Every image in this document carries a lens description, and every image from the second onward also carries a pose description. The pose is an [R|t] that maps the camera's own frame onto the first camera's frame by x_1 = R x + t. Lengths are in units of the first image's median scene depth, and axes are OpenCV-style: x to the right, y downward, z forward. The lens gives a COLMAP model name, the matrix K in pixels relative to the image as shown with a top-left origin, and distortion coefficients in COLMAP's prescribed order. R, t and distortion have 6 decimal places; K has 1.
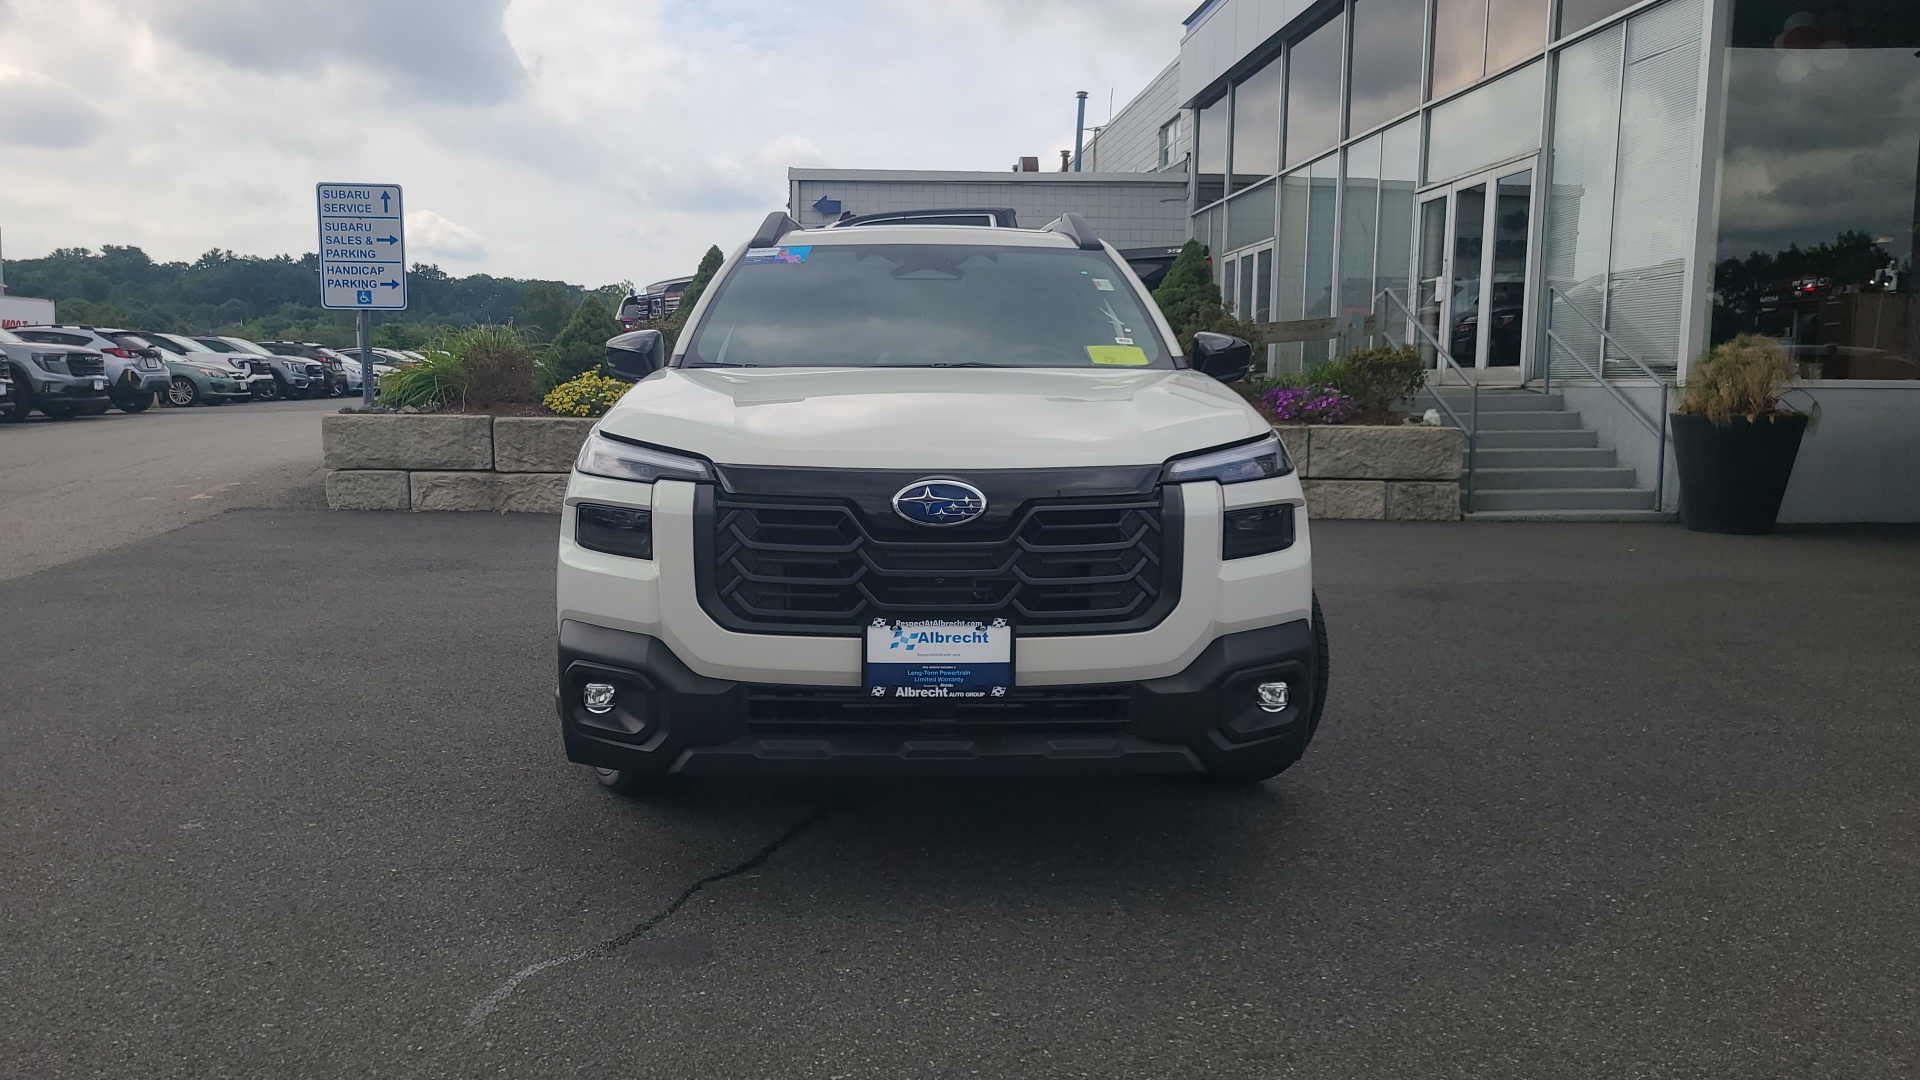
lens RADIAL K [[1422.3, 0, 960.0], [0, 1422.3, 540.0], [0, 0, 1]] dist [0.039728, -0.005348]
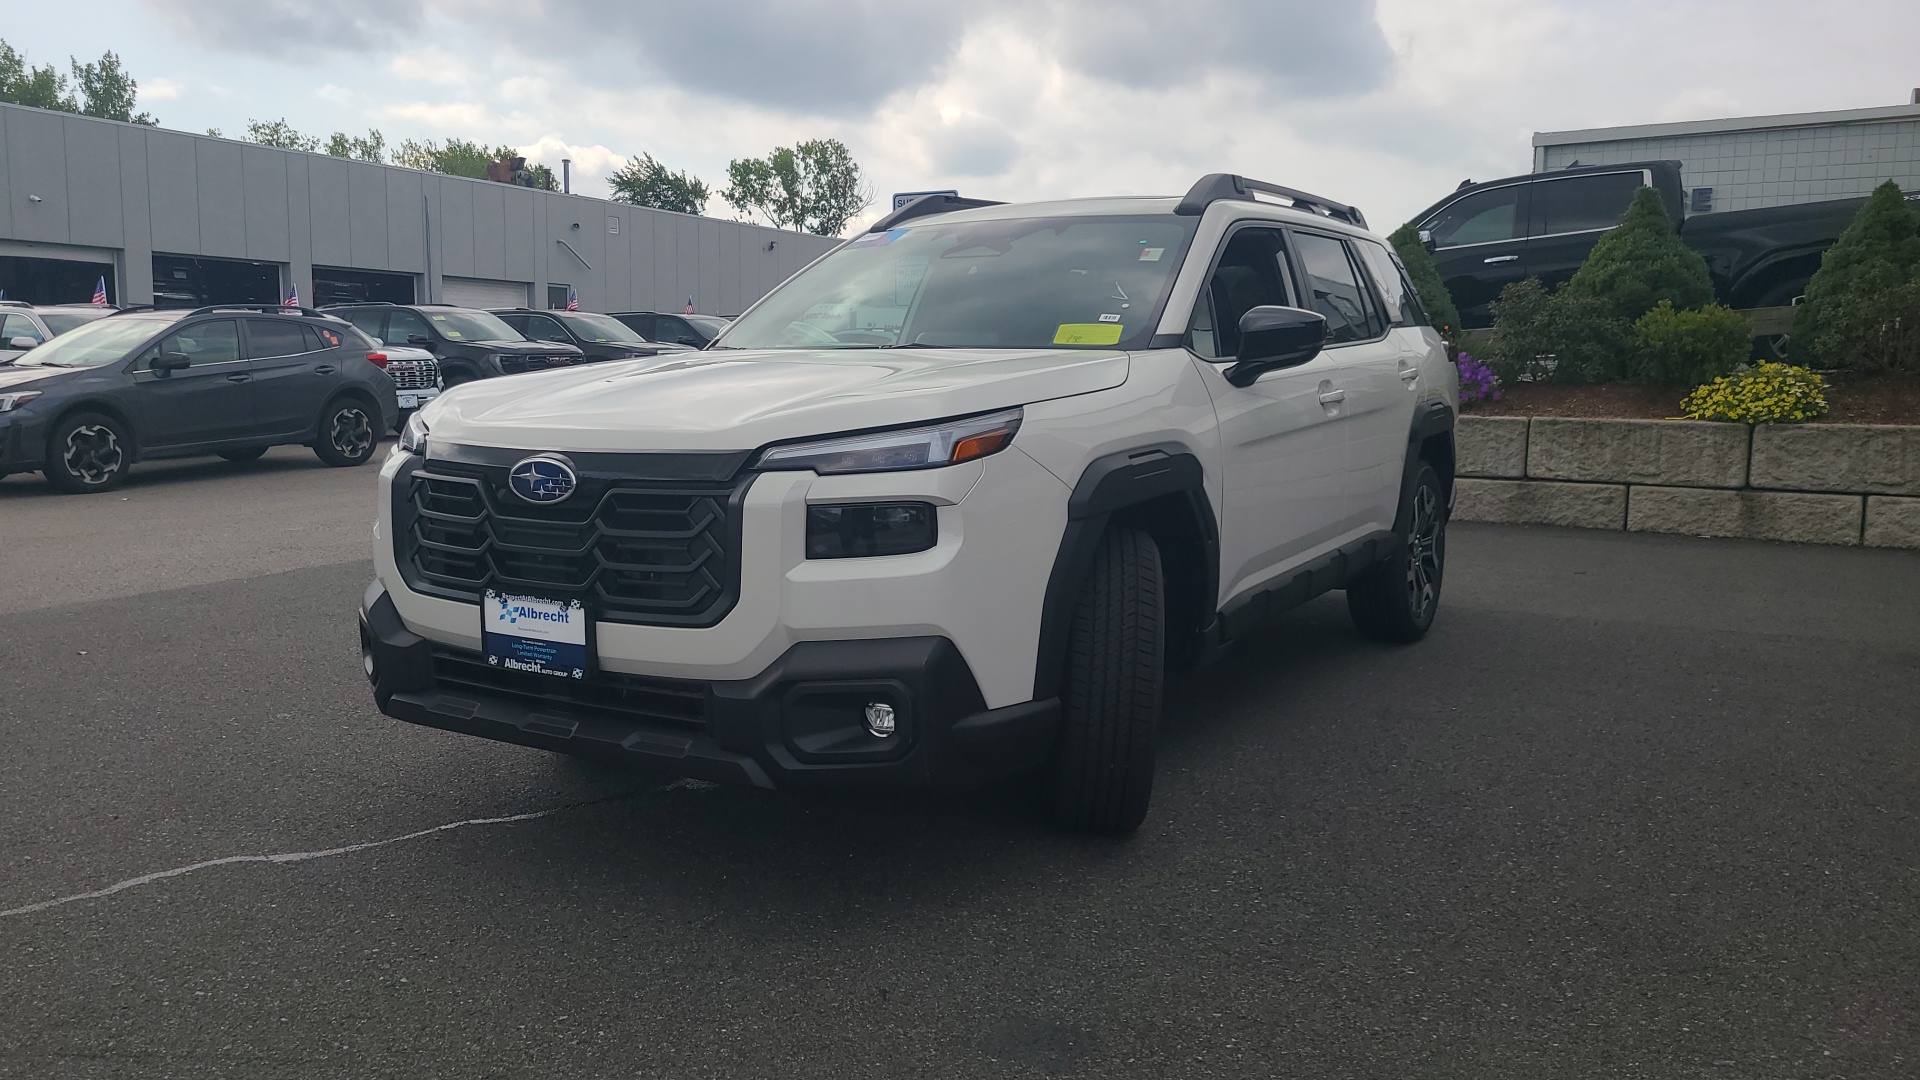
lens RADIAL K [[1446.5, 0, 936.6], [0, 1446.5, 535.1], [0, 0, 1]] dist [0.035129, -0.013802]
pose [[0.834479, 0.061489, -0.547599, 0.771786], [-0.061147, 0.997950, 0.018876, -0.023646], [0.547637, 0.017733, 0.836528, 0.287115]]
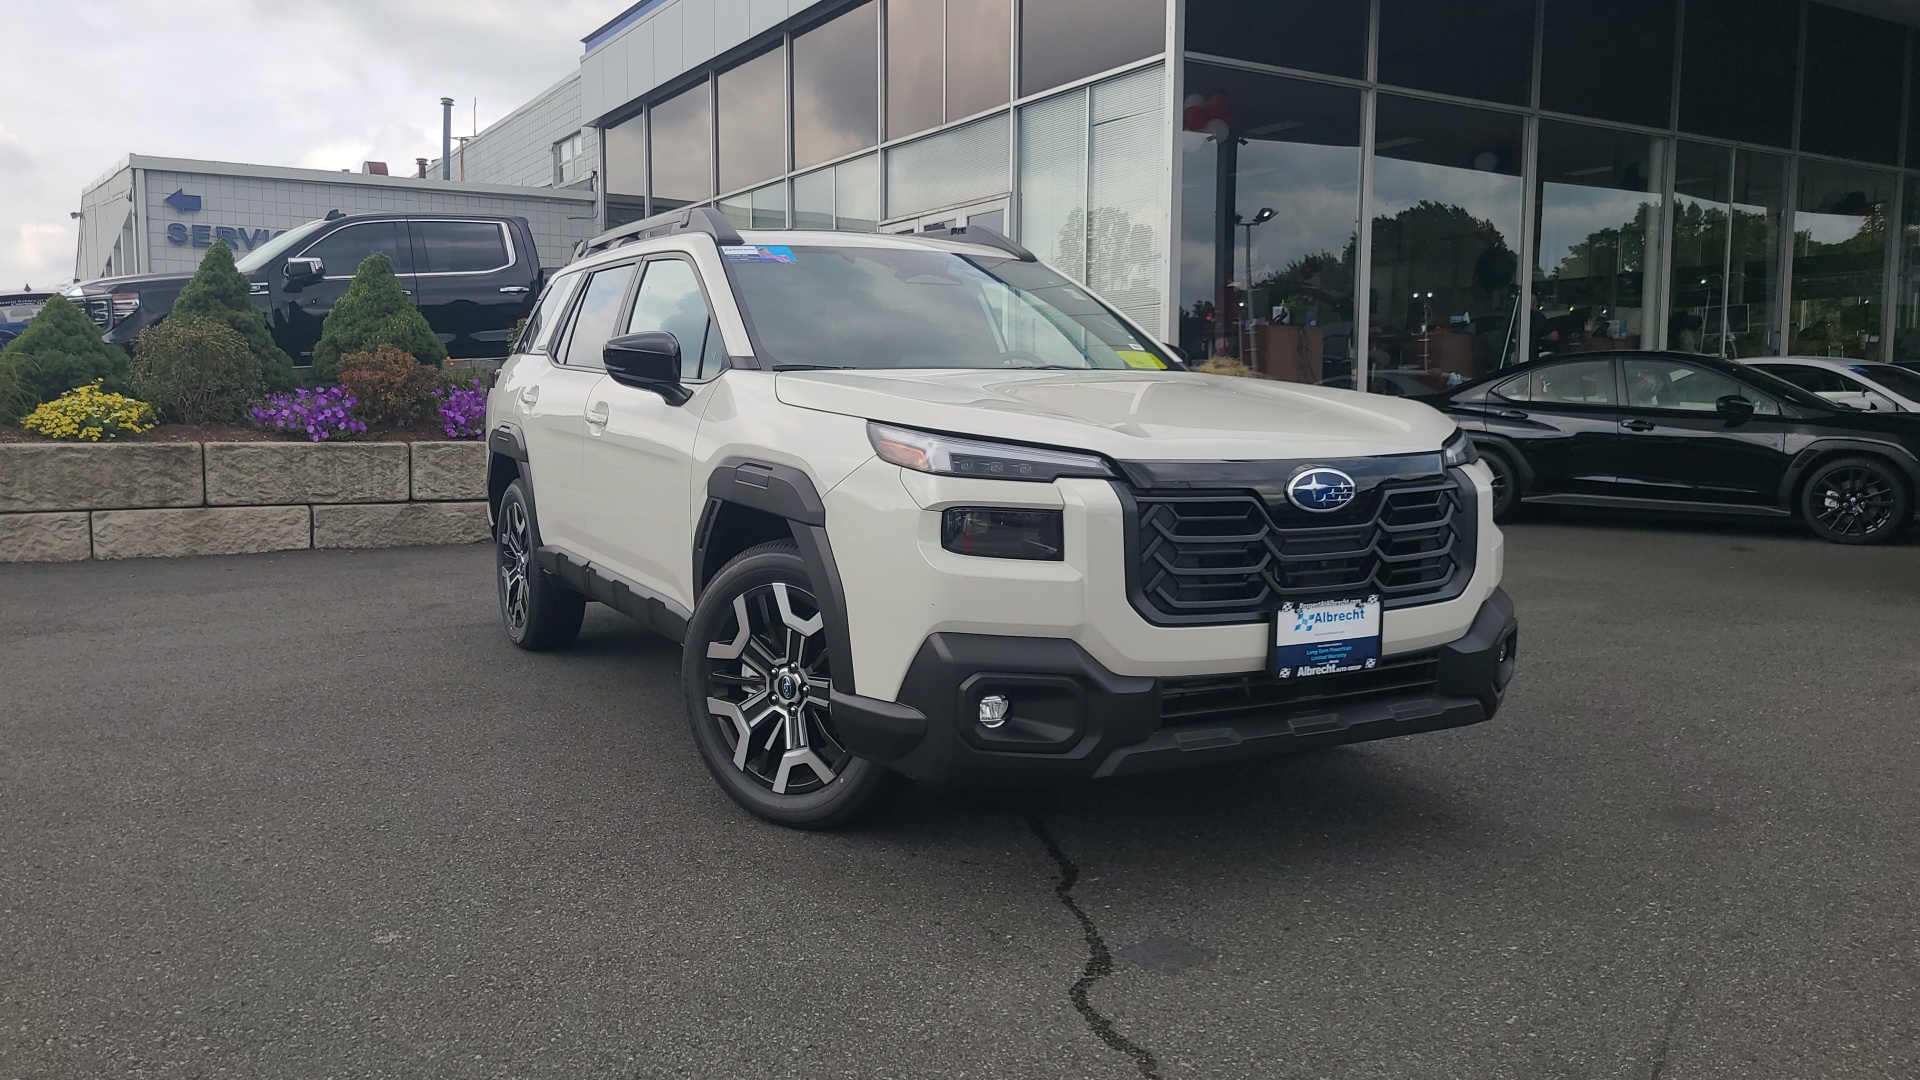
lens RADIAL K [[1406.6, 0, 960.0], [0, 1406.6, 540.0], [0, 0, 1]] dist [0.039577, -0.006538]
pose [[0.891003, -0.050255, 0.451207, -0.717164], [0.056996, 0.998373, -0.001353, -0.002767], [-0.450405, 0.026923, 0.892418, 0.181807]]
